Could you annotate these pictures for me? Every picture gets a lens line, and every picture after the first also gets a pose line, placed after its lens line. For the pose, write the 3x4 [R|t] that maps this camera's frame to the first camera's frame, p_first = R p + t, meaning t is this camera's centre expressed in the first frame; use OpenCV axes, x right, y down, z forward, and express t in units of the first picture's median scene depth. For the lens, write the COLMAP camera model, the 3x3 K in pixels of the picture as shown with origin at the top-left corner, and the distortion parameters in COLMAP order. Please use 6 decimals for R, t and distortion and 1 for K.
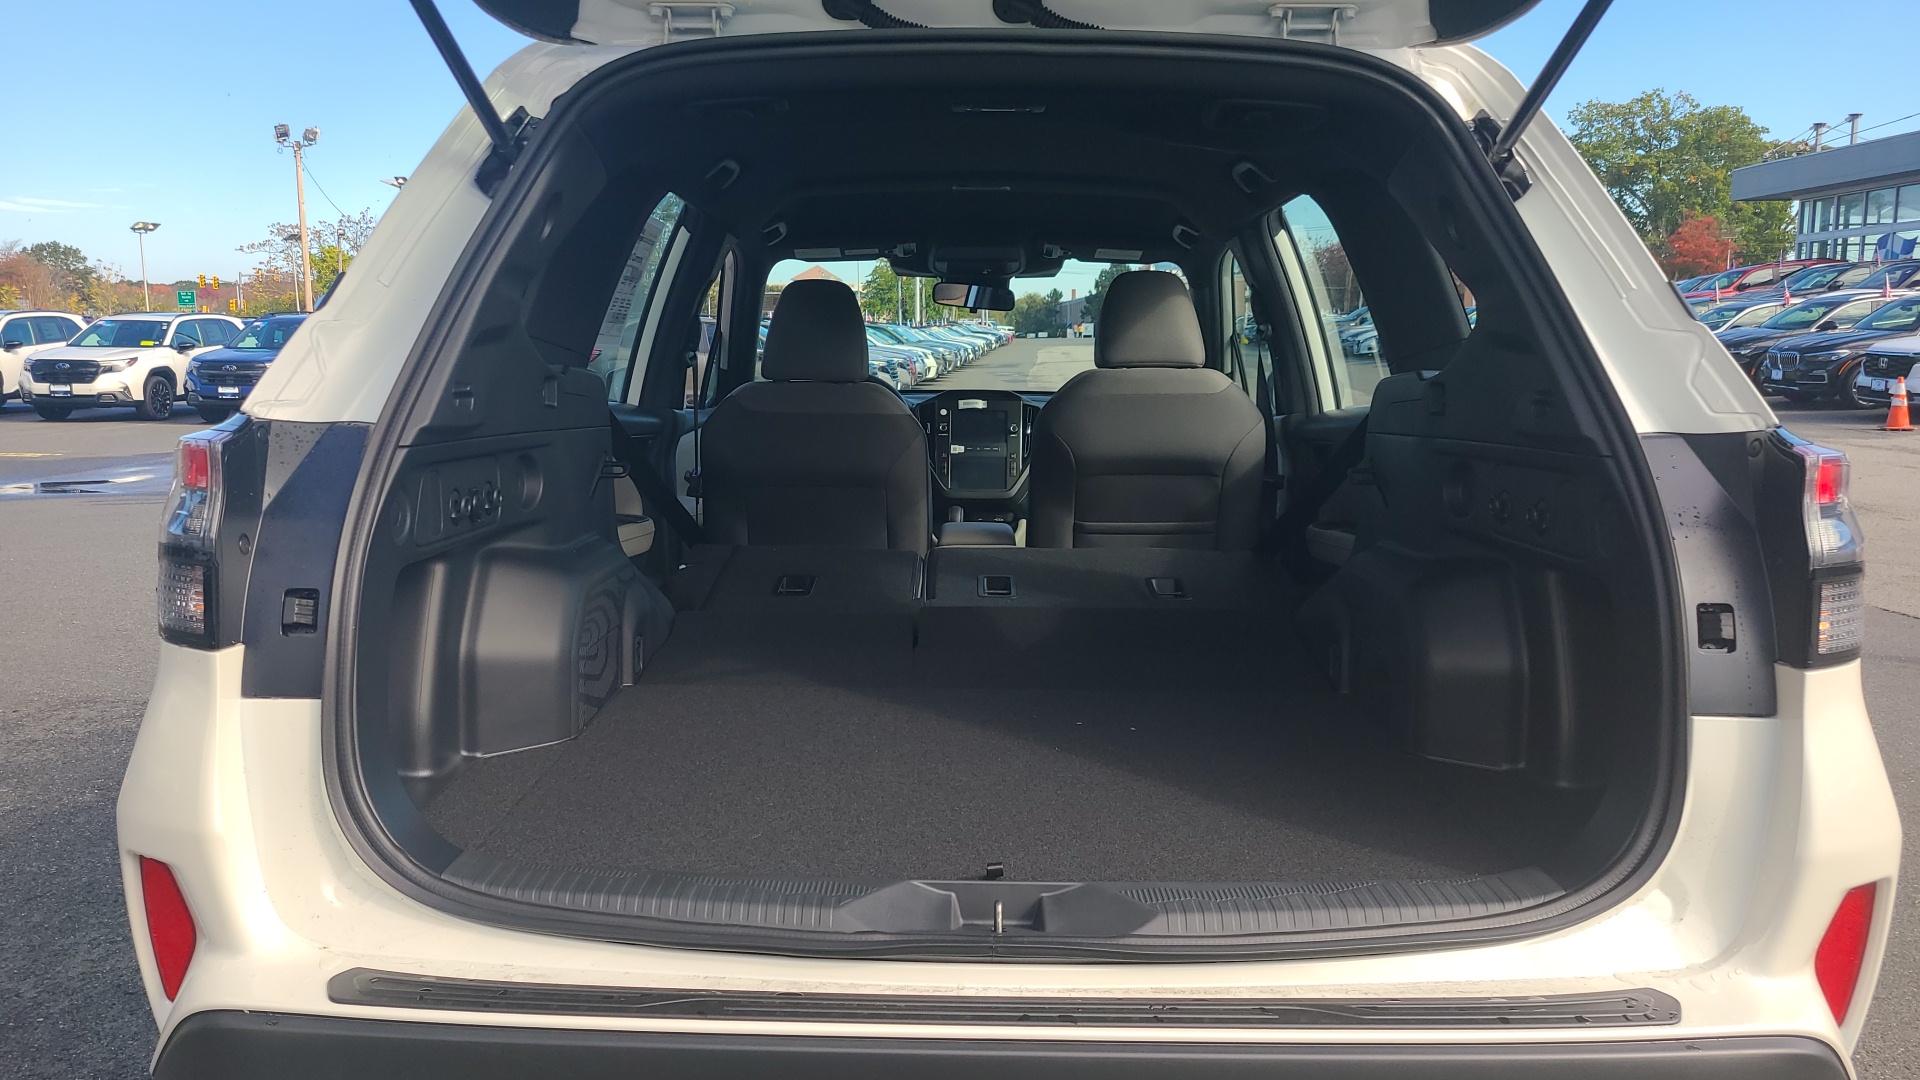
lens RADIAL K [[1432.3, 0, 944.9], [0, 1432.3, 549.2], [0, 0, 1]] dist [0.050609, -0.034360]
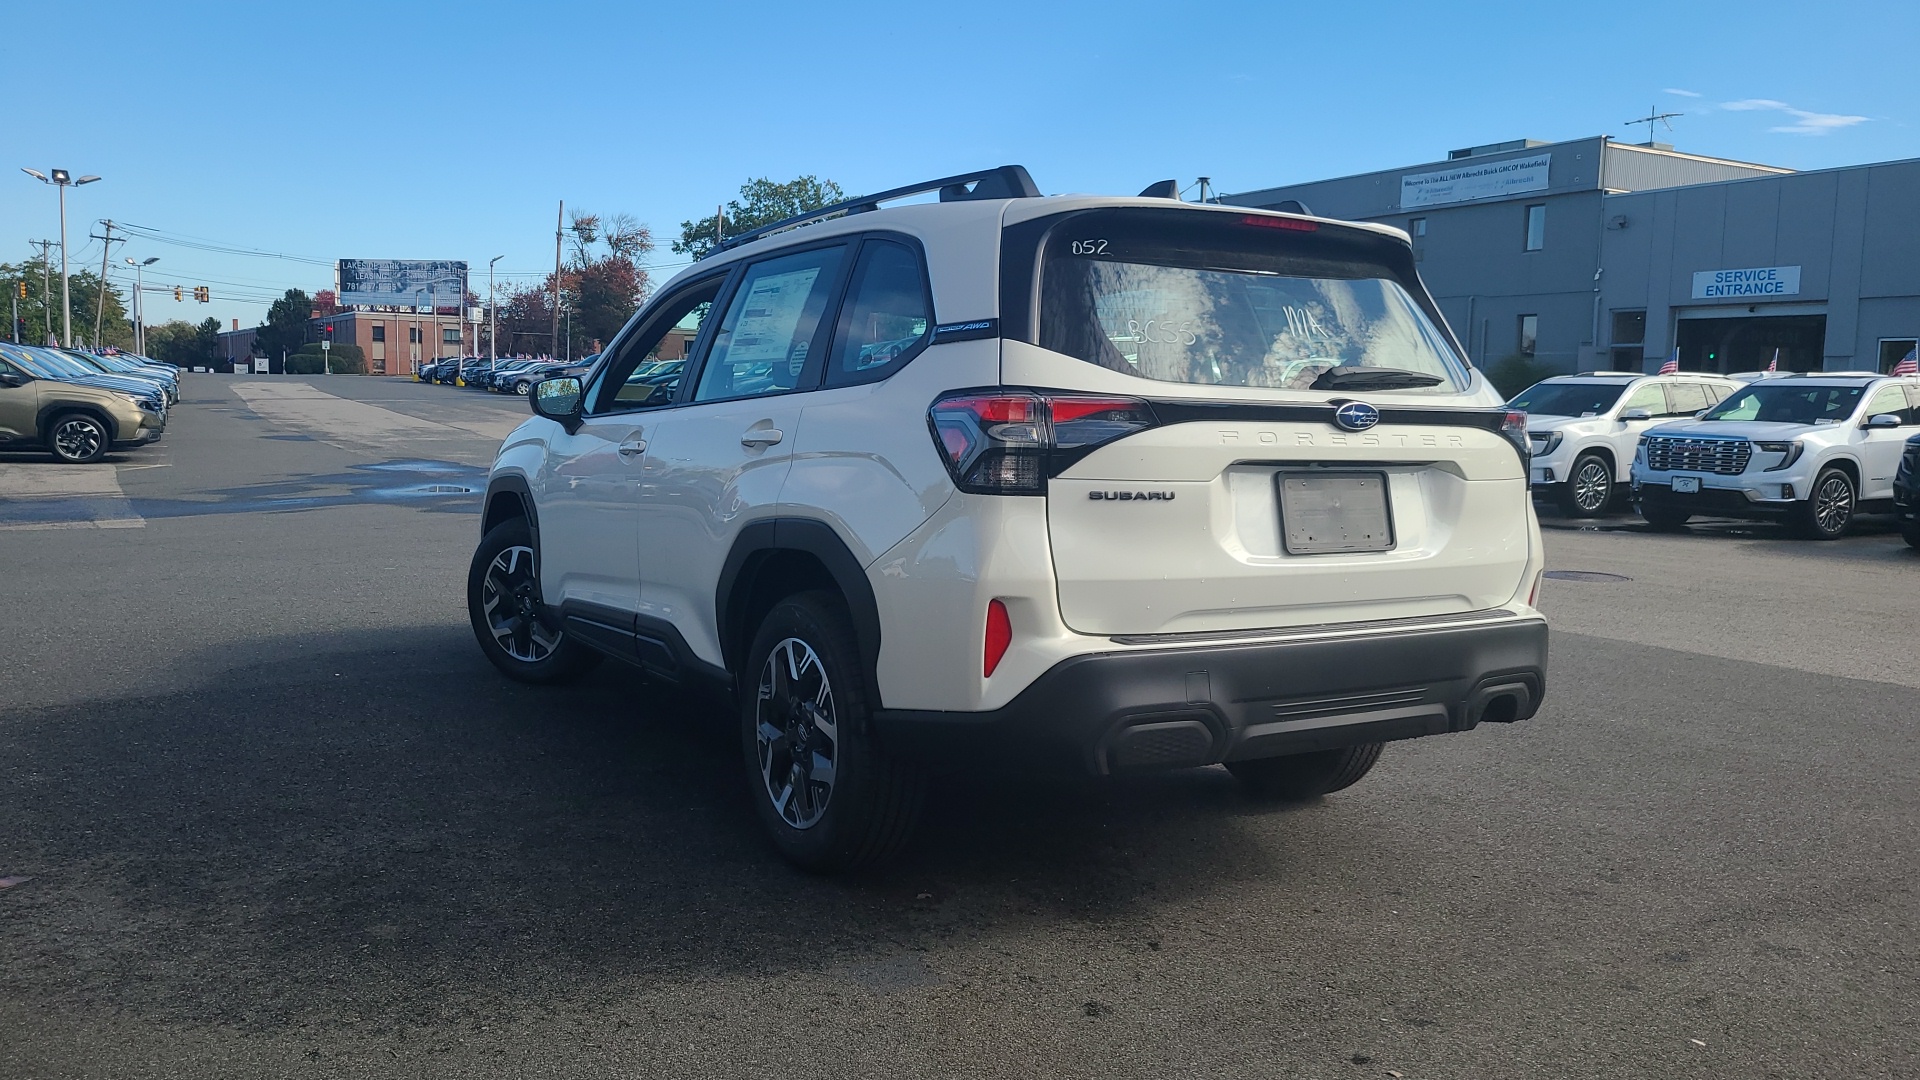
lens RADIAL K [[1432.3, 0, 961.7], [0, 1432.3, 527.4], [0, 0, 1]] dist [0.050609, -0.034360]
pose [[0.847854, -0.027441, 0.529519, -1.357624], [0.052105, 0.998138, -0.031703, 0.141382], [-0.527663, 0.054470, 0.847706, -0.575131]]
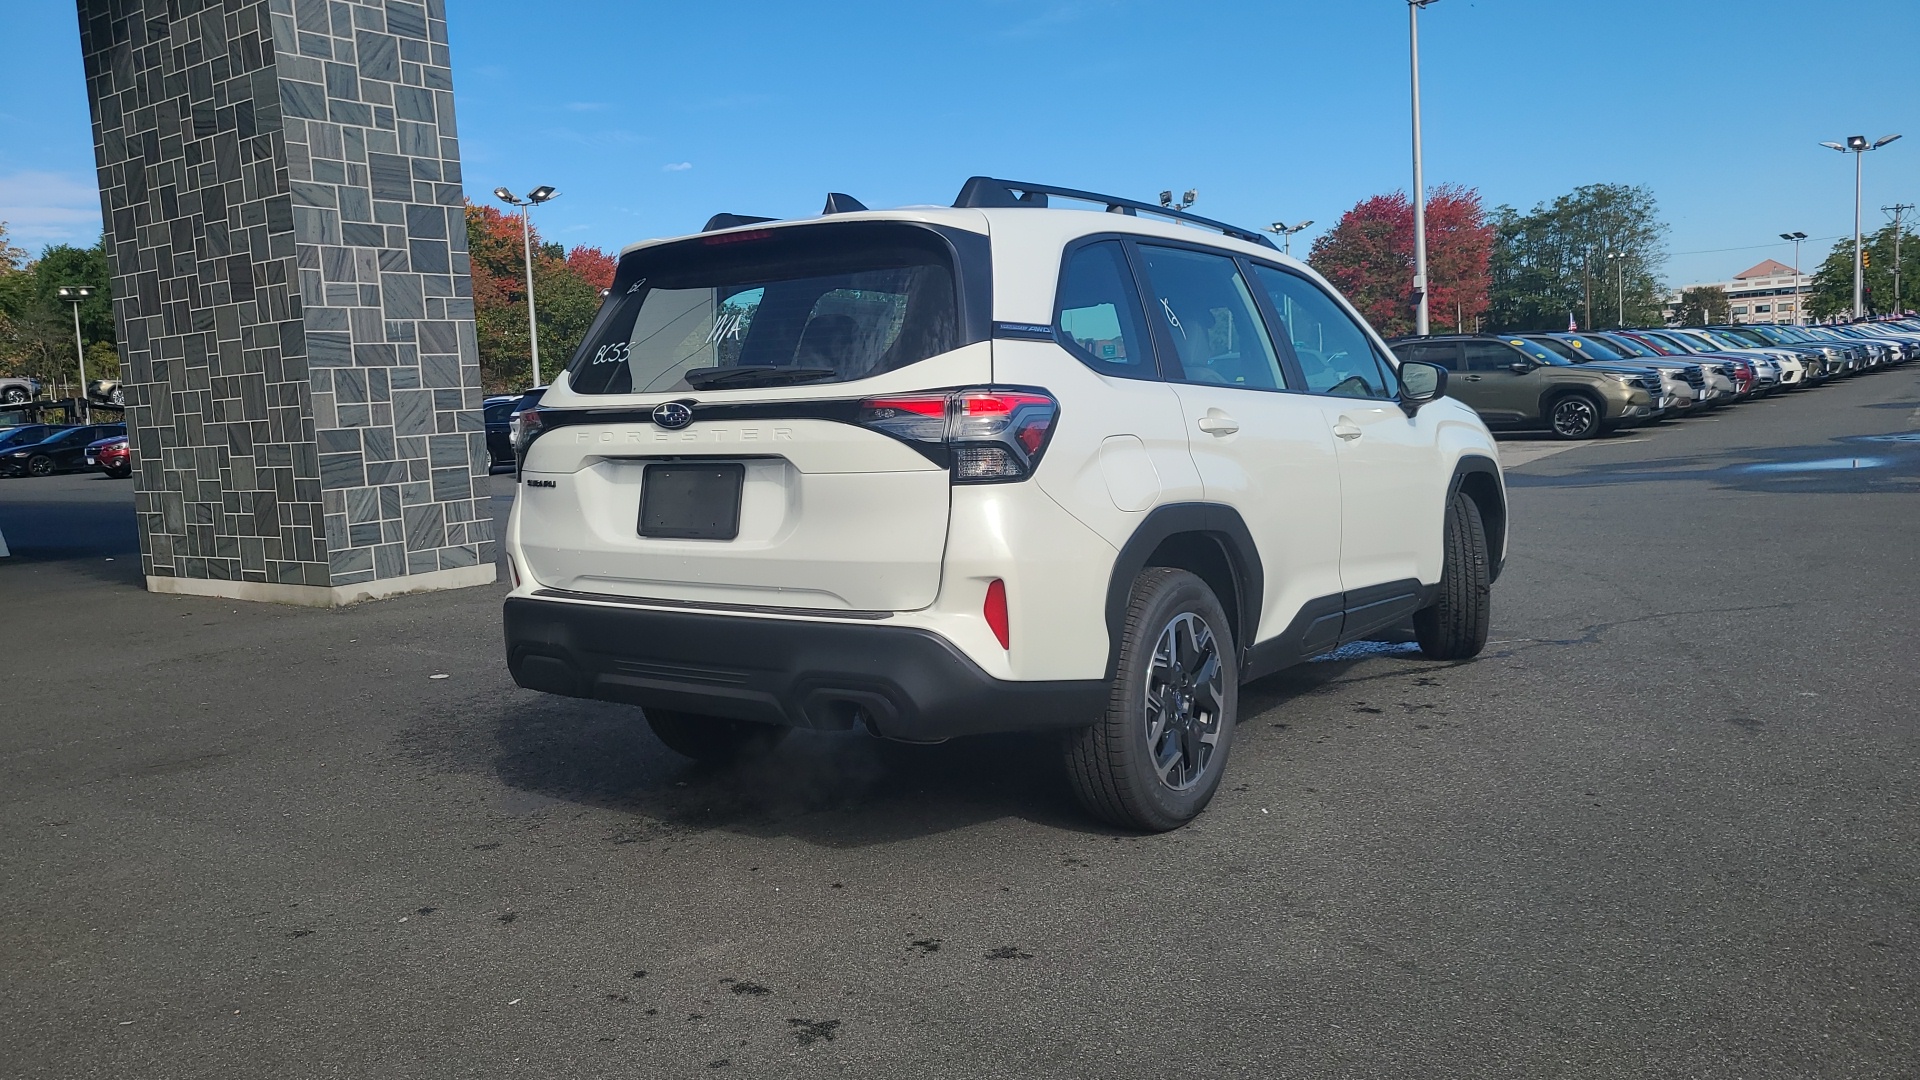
lens RADIAL K [[1432.3, 0, 930.2], [0, 1432.3, 564.6], [0, 0, 1]] dist [0.050609, -0.034360]
pose [[0.817076, 0.025355, -0.575972, 1.488740], [-0.030902, 0.999522, 0.000162, 0.167987], [0.575701, 0.017666, 0.817470, -0.731633]]
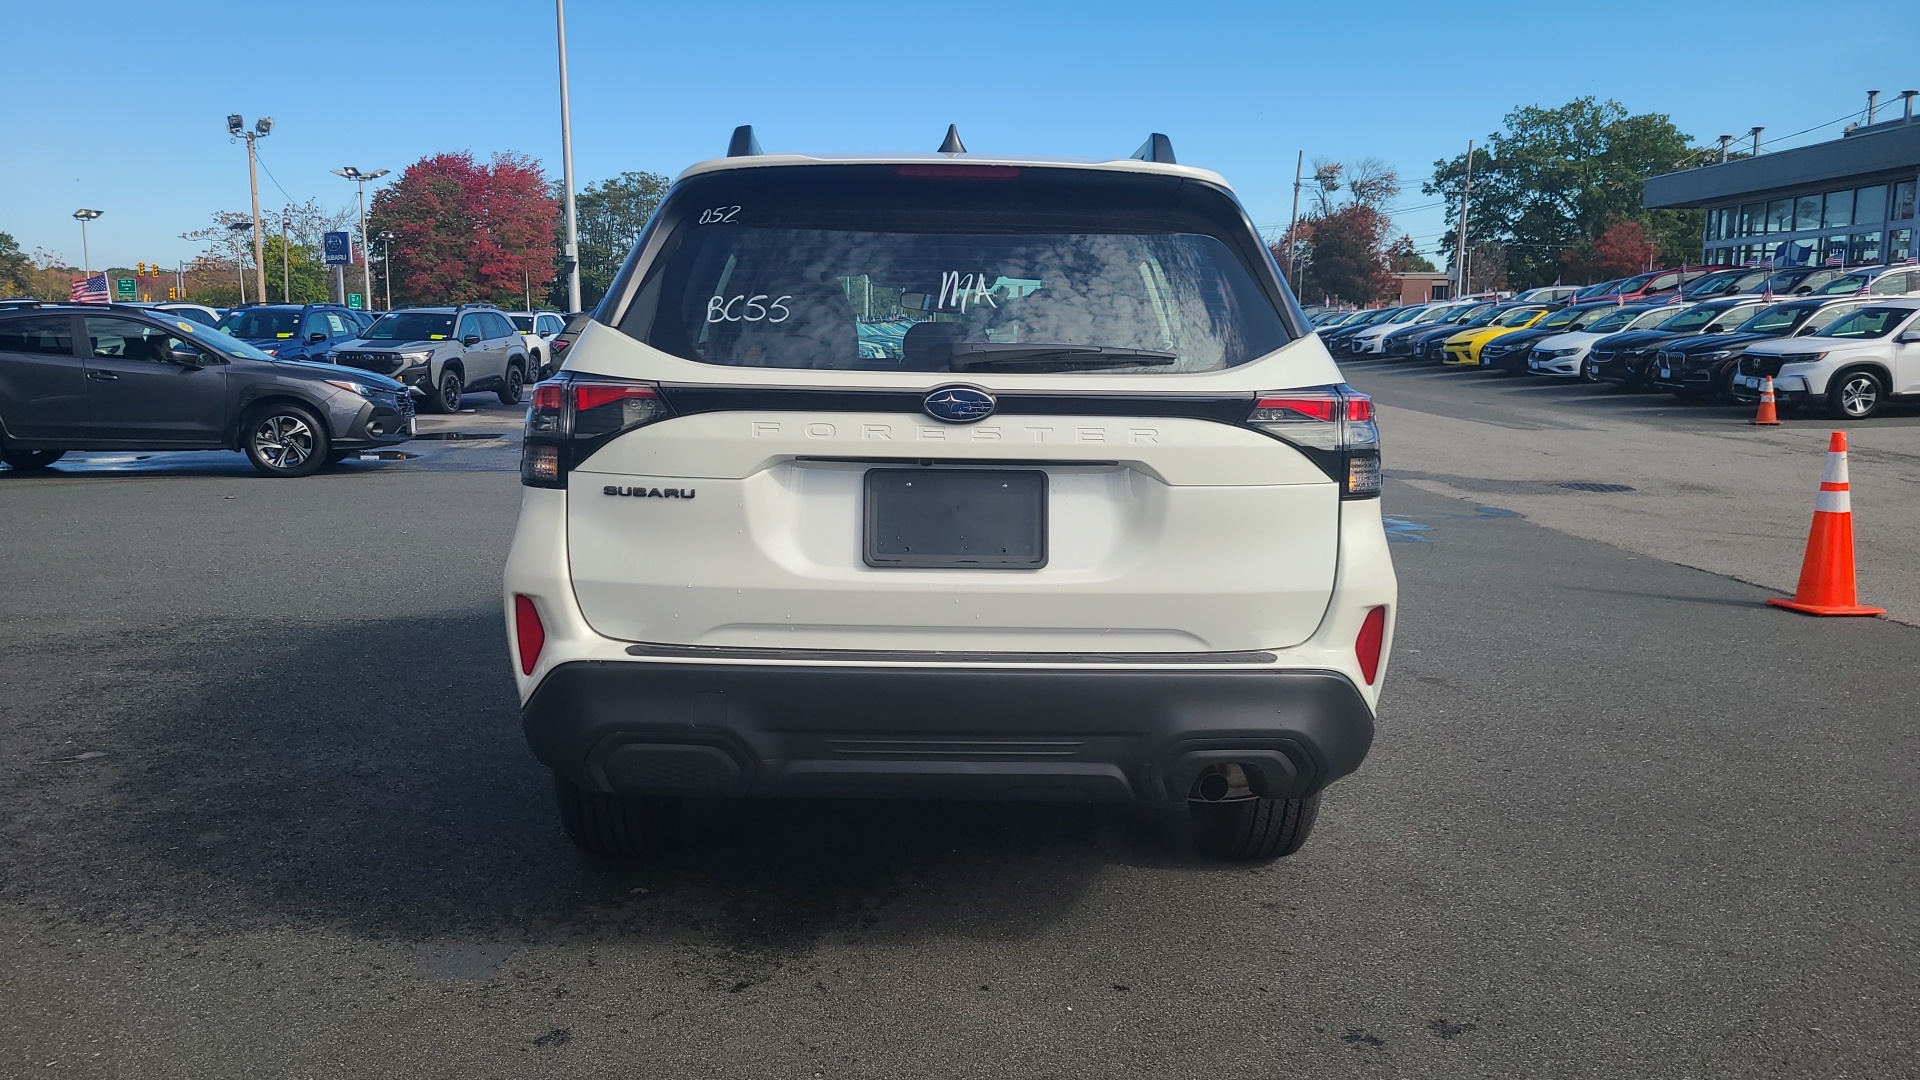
lens RADIAL K [[1432.3, 0, 939.9], [0, 1432.3, 550.4], [0, 0, 1]] dist [0.050609, -0.034360]
pose [[0.999420, 0.003215, 0.033899, -0.037499], [-0.003362, 0.999985, 0.004290, 0.115414], [-0.033884, -0.004402, 0.999416, -0.788911]]
